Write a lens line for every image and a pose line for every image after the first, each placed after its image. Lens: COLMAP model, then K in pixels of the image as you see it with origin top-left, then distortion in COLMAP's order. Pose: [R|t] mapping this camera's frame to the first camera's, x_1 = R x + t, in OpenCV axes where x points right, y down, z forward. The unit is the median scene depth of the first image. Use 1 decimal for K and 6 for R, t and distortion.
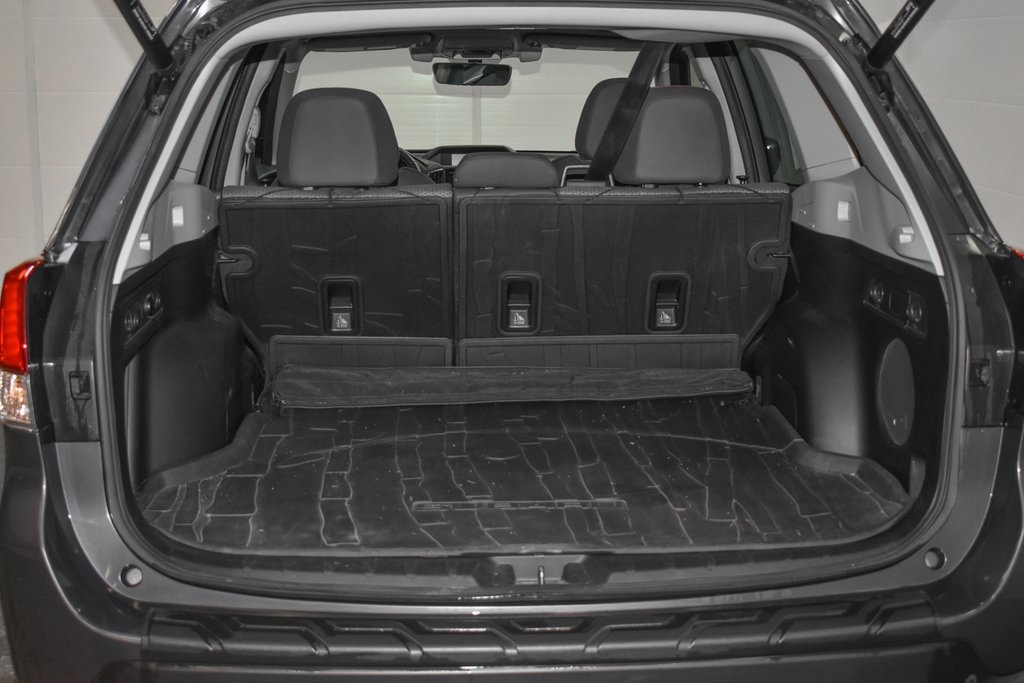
lens RADIAL K [[1415.9, 0, 513.8], [0, 1415.9, 336.5], [0, 0, 1]] dist [0.038423, 0.000000]
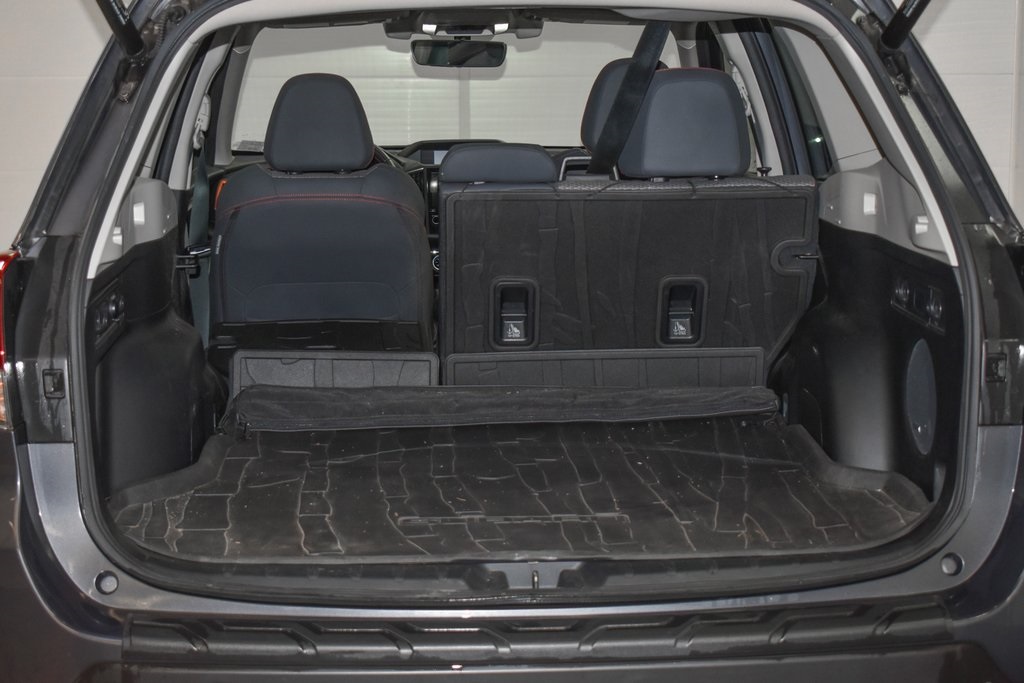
lens RADIAL K [[1959.1, 0, 511.3], [0, 1959.1, 344.3], [0, 0, 1]] dist [0.067578, 0.000000]
pose [[0.999977, -0.006185, -0.002711, 0.006887], [0.006092, 0.999440, -0.032891, 0.046802], [0.002913, 0.032874, 0.999455, -0.288407]]
